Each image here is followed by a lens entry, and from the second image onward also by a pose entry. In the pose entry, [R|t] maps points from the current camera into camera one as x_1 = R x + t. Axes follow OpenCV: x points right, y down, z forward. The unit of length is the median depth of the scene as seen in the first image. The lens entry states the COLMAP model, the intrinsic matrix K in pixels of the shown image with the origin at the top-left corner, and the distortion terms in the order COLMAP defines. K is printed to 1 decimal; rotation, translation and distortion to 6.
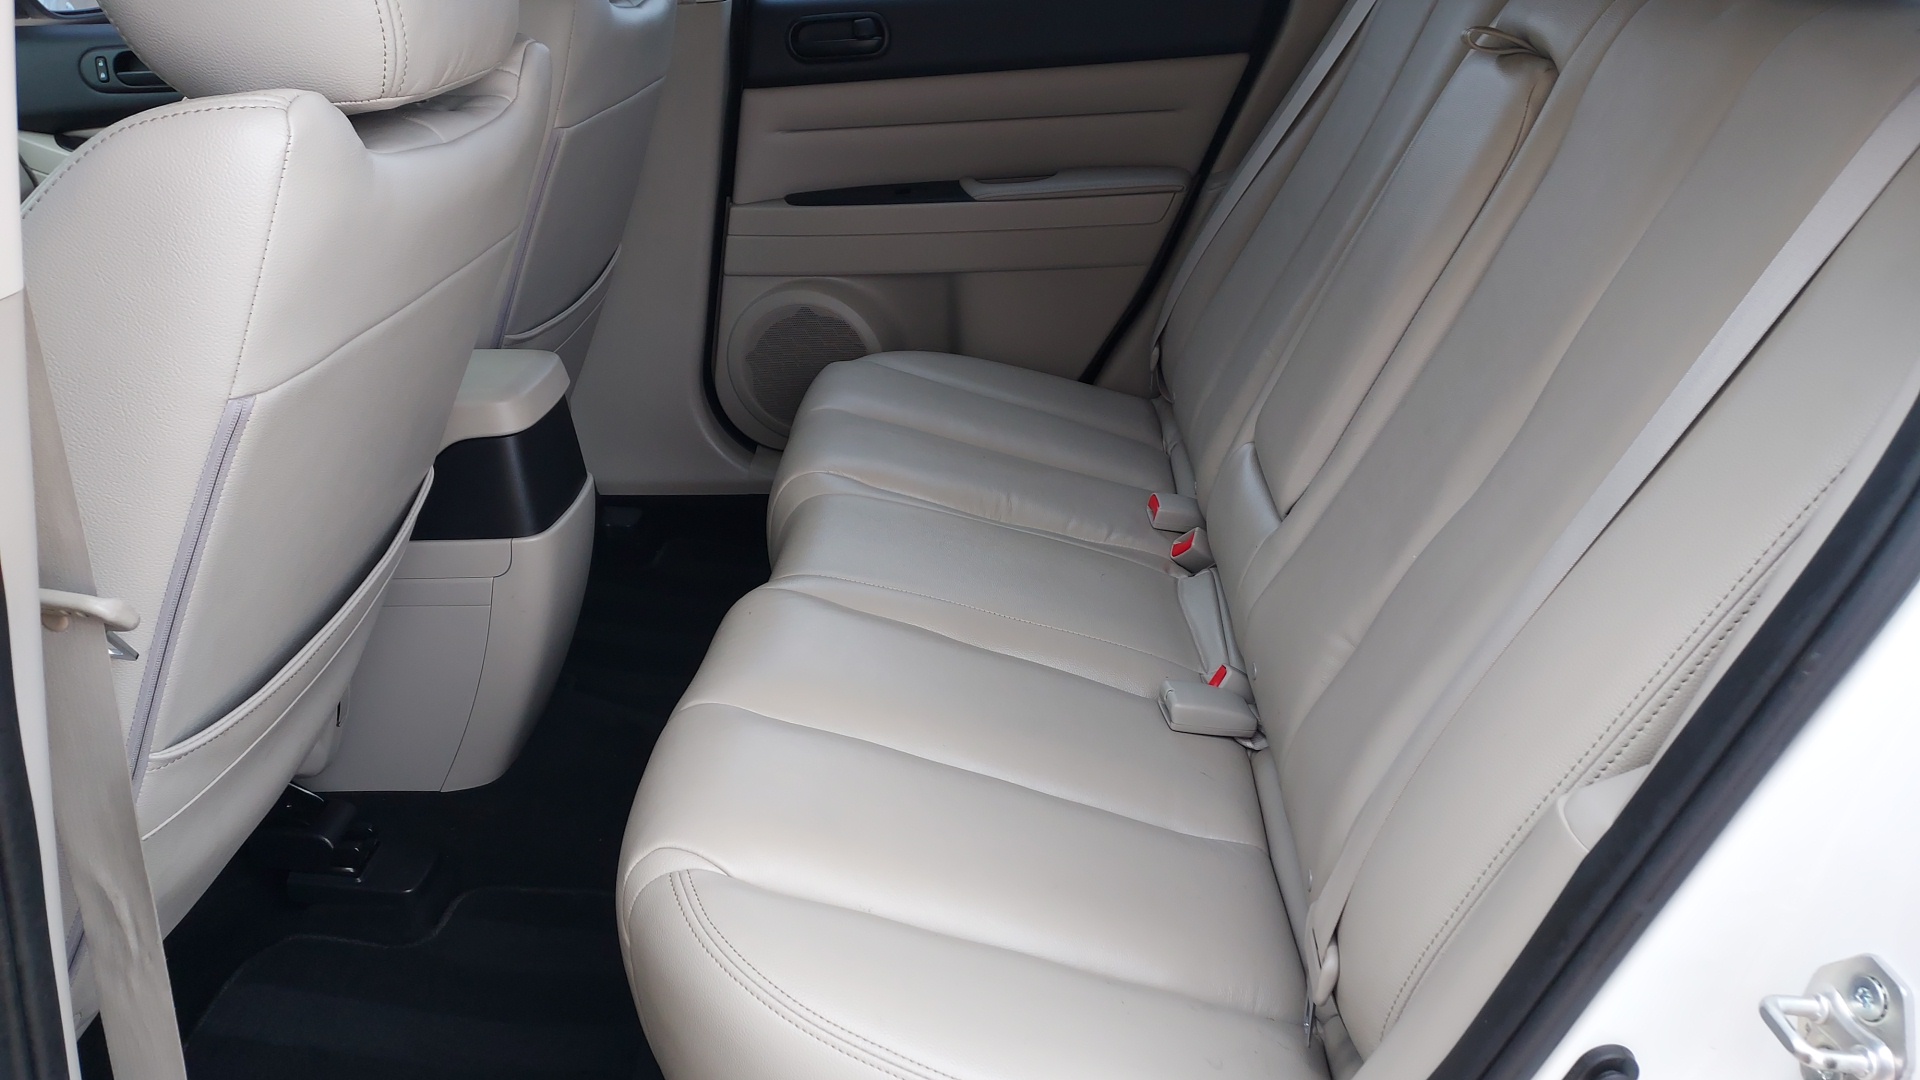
lens RADIAL K [[1407.2, 0, 961.5], [0, 1407.2, 547.0], [0, 0, 1]] dist [0.061209, -0.044143]
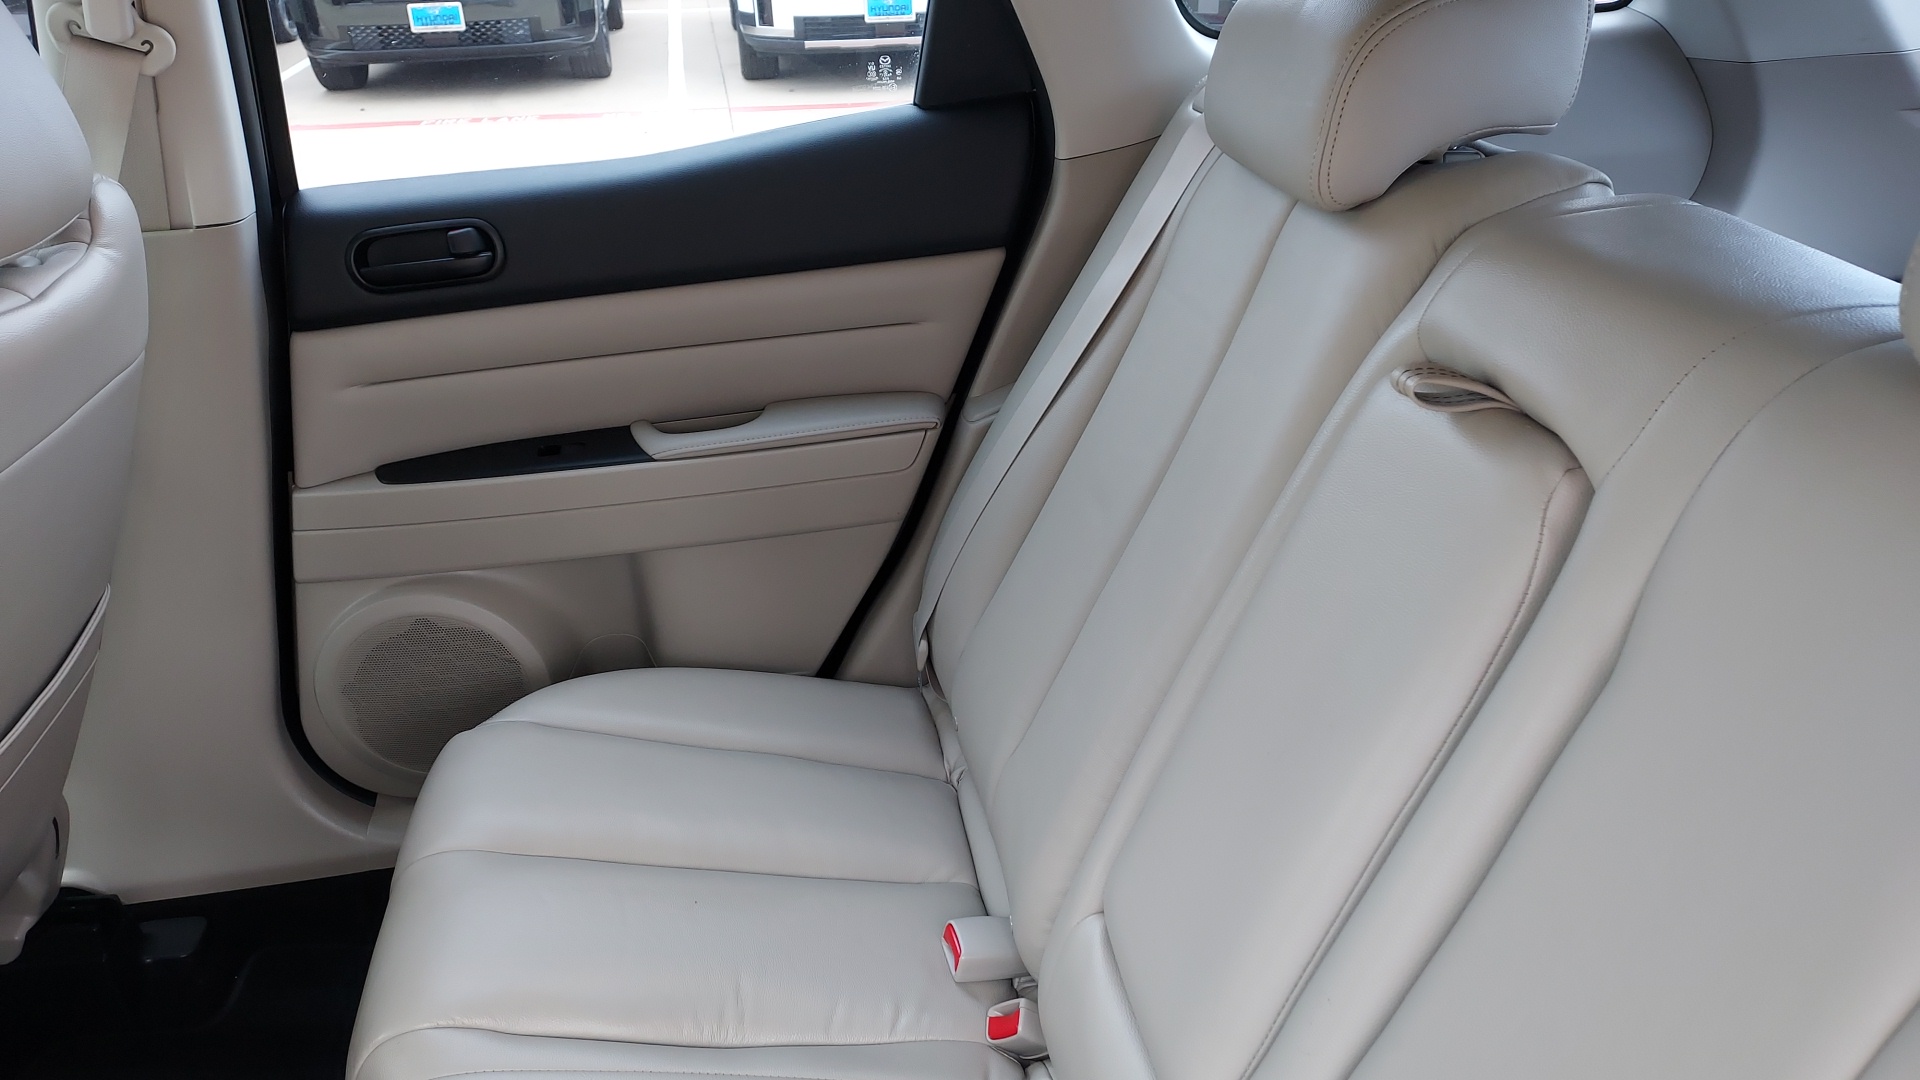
lens RADIAL K [[1407.2, 0, 966.9], [0, 1407.2, 527.8], [0, 0, 1]] dist [0.061209, -0.044143]
pose [[0.978220, -0.096729, 0.183653, 0.030271], [0.099019, 0.995080, -0.003318, -0.193342], [-0.182429, 0.021431, 0.982986, 0.264923]]
